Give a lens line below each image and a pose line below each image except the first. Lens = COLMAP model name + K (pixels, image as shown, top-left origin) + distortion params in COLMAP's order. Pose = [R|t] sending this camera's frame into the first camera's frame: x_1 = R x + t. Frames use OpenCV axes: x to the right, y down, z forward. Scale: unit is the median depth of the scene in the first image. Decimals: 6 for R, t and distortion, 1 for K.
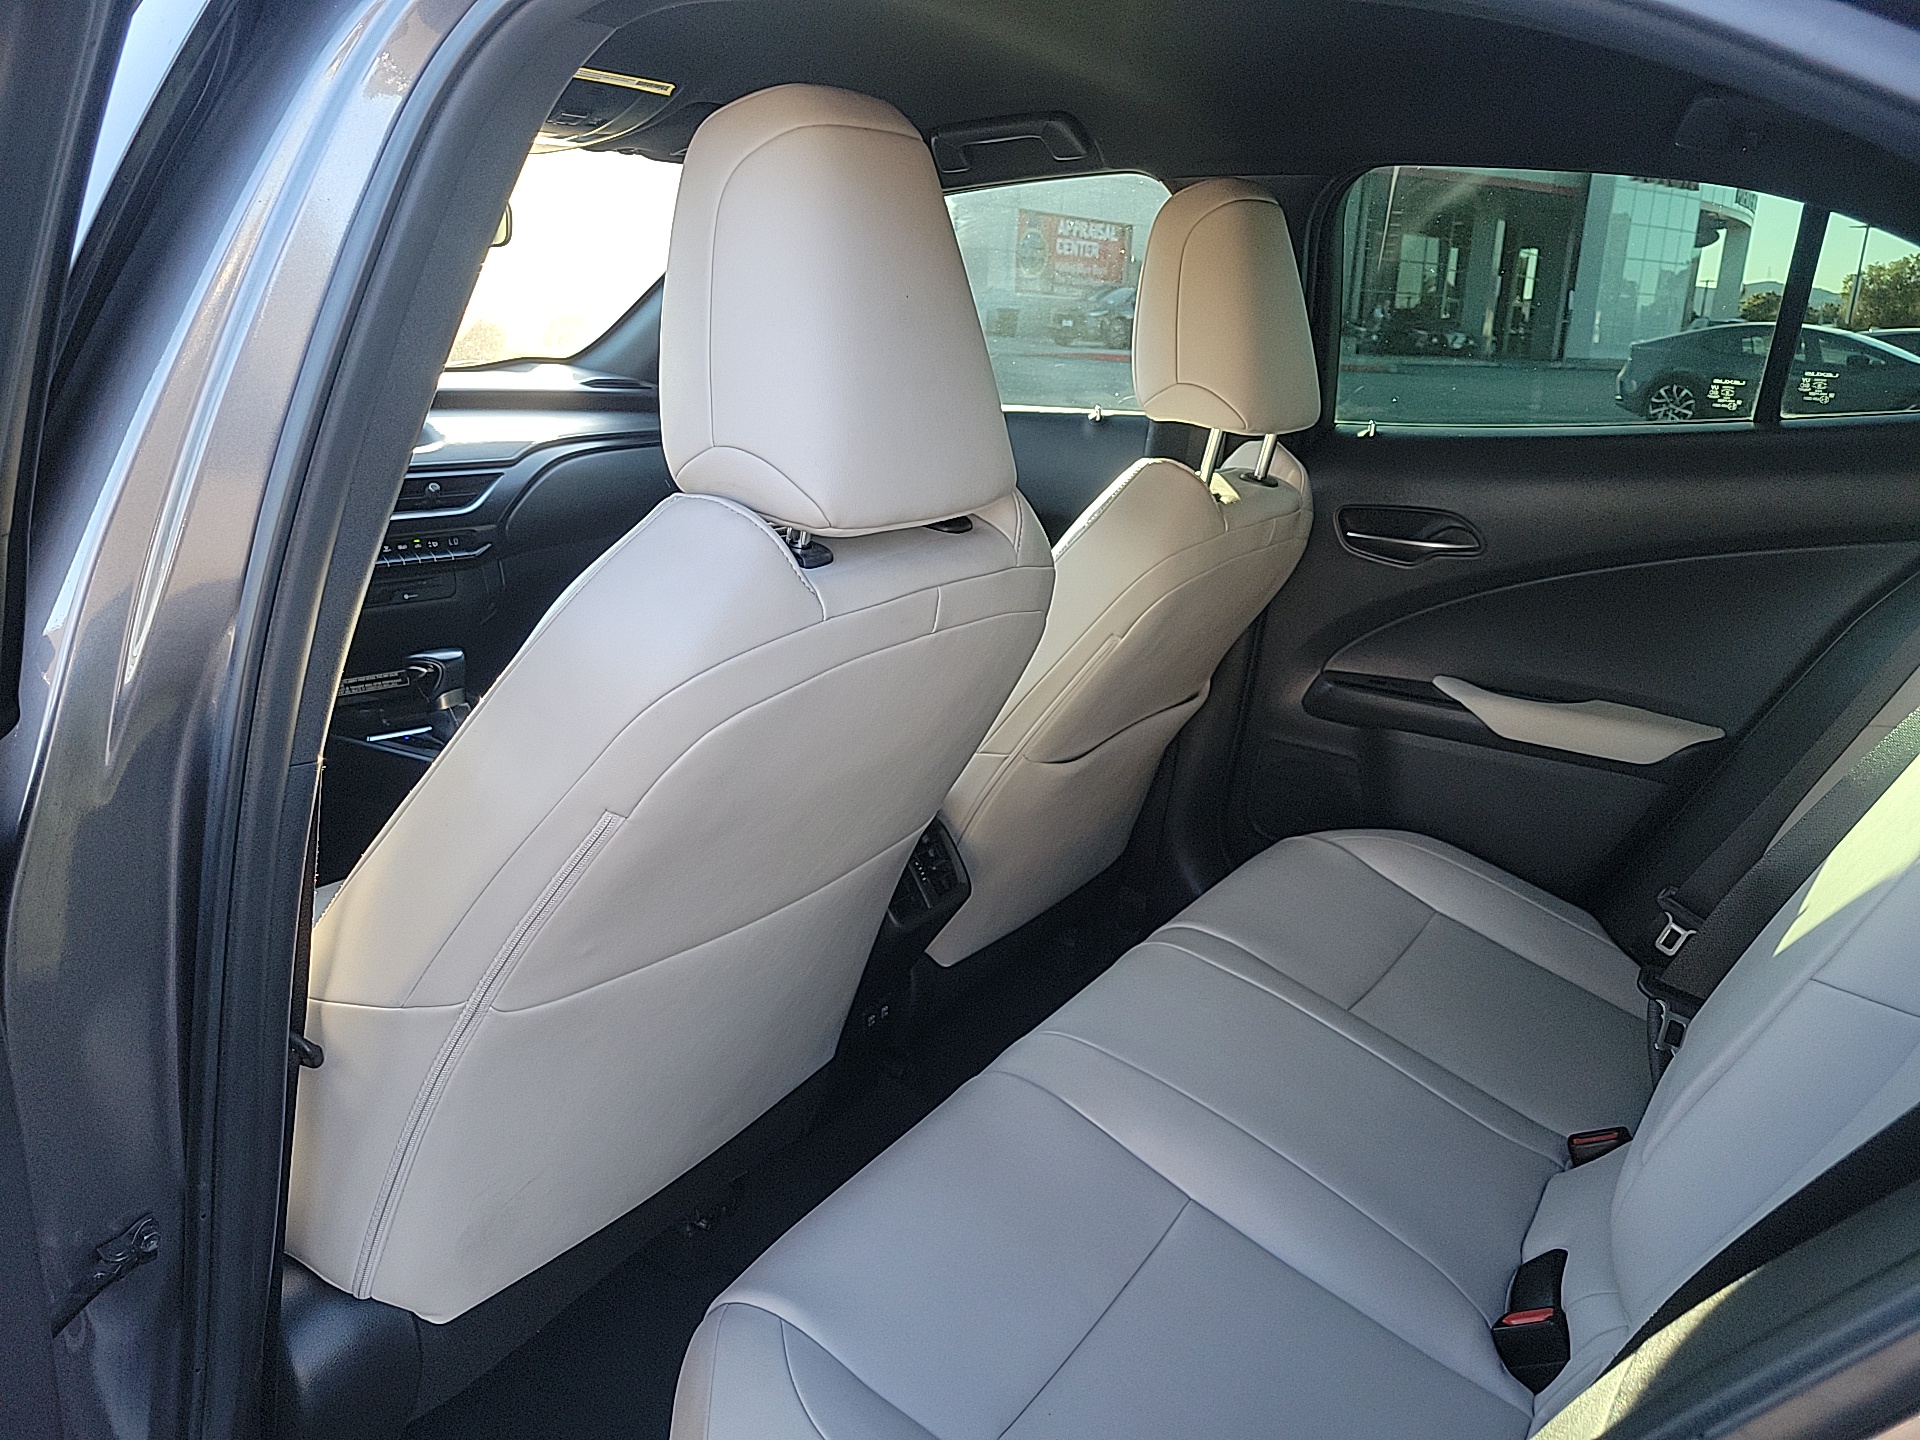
lens RADIAL K [[1458.1, 0, 961.9], [0, 1458.1, 717.0], [0, 0, 1]] dist [0.027885, -0.006141]
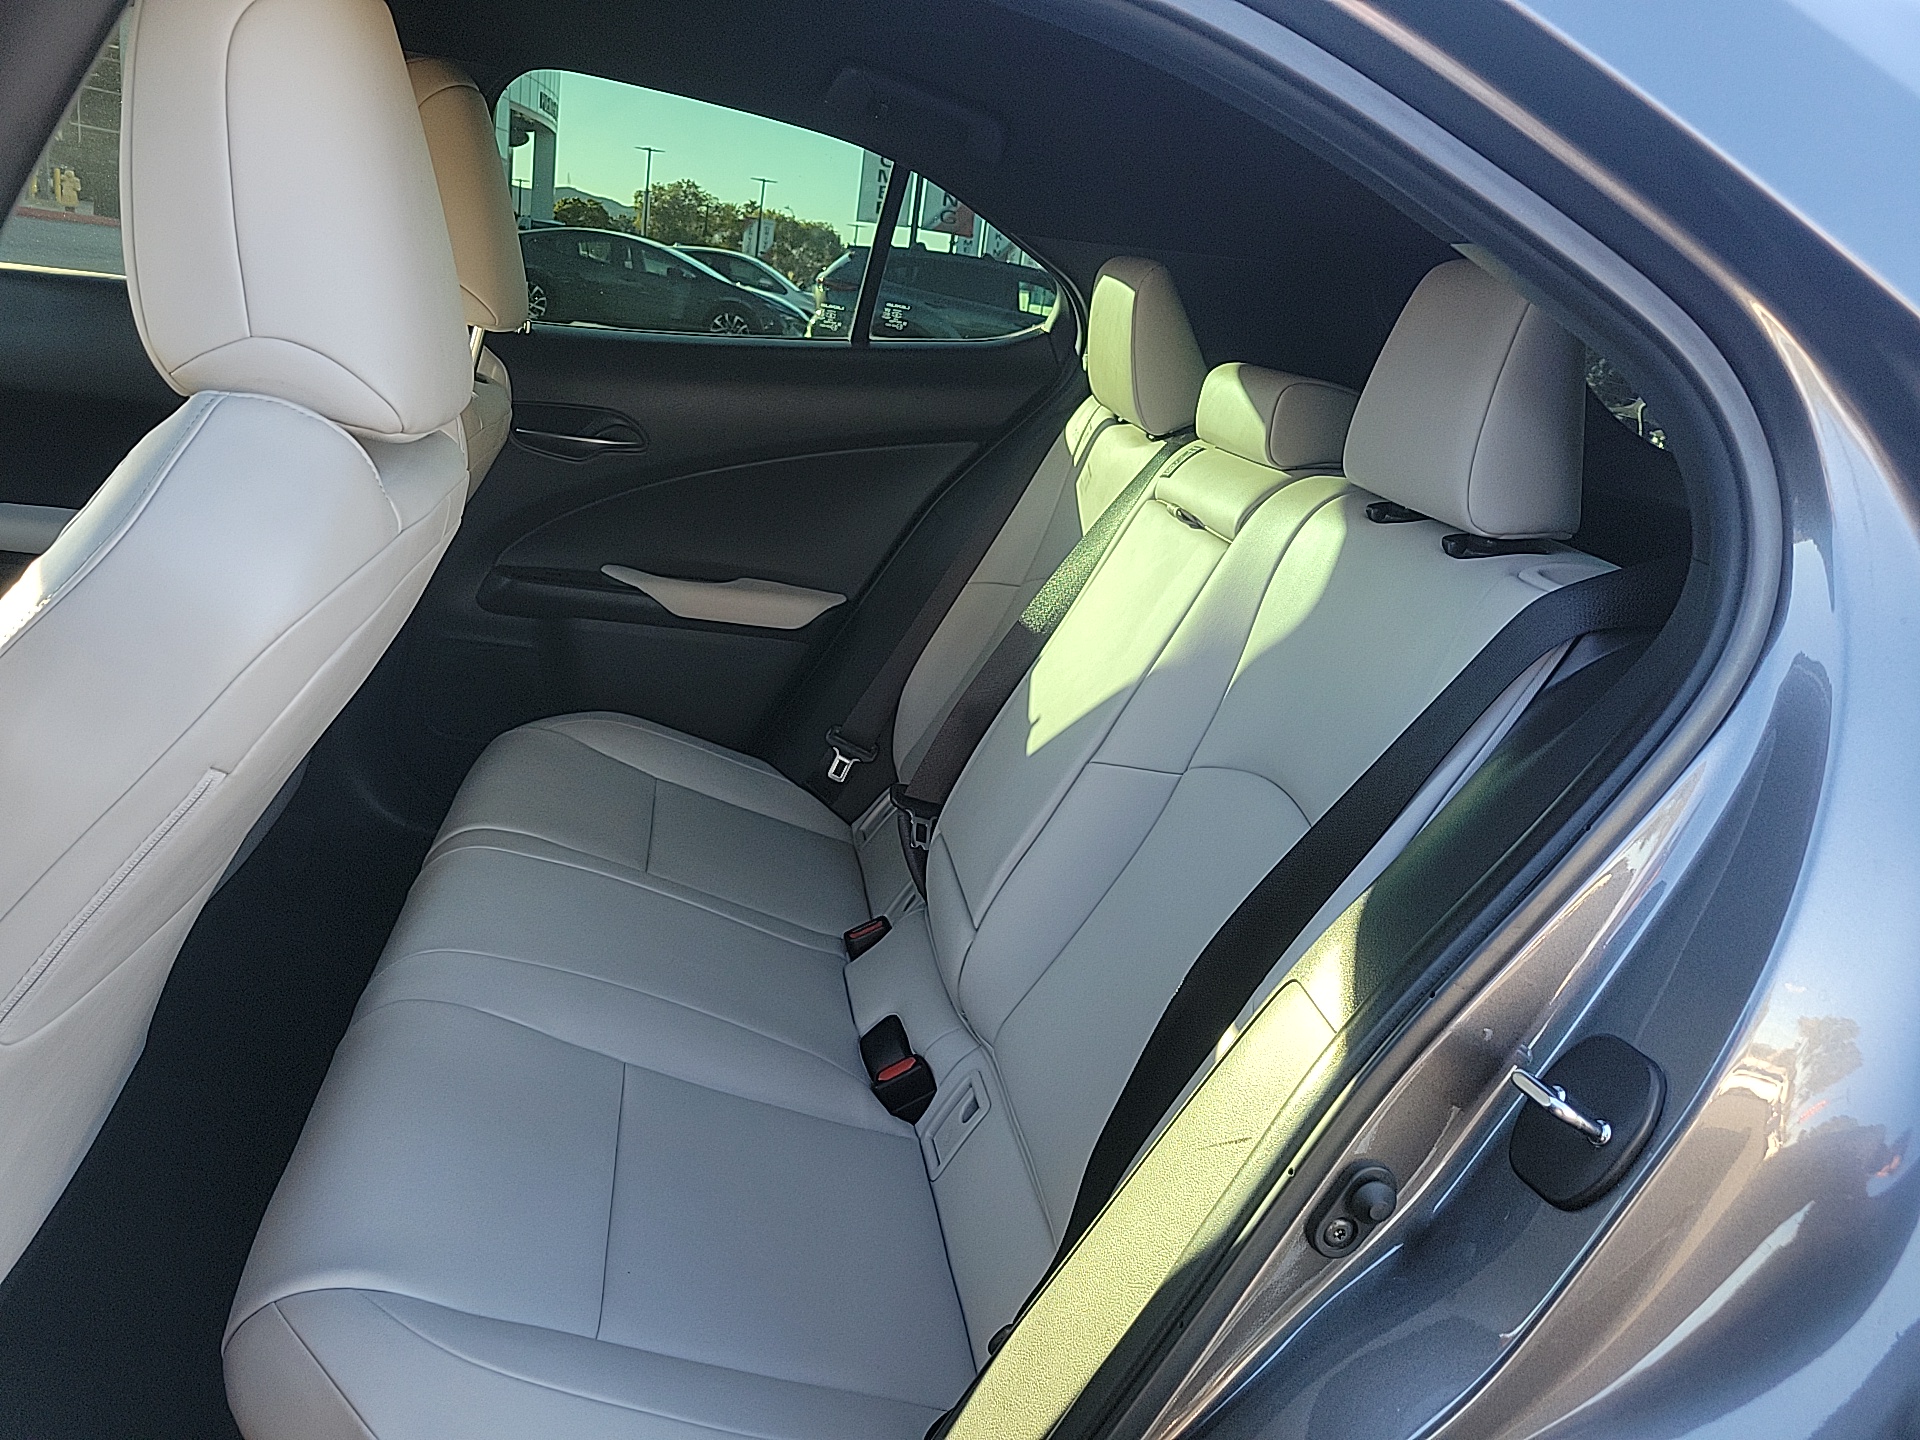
lens RADIAL K [[1458.1, 0, 961.9], [0, 1458.1, 717.0], [0, 0, 1]] dist [0.027885, -0.006141]
pose [[0.732237, -0.126631, 0.669173, -0.226069], [0.075838, 0.991612, 0.104663, -0.010069], [-0.676814, -0.025889, 0.735699, 0.032083]]
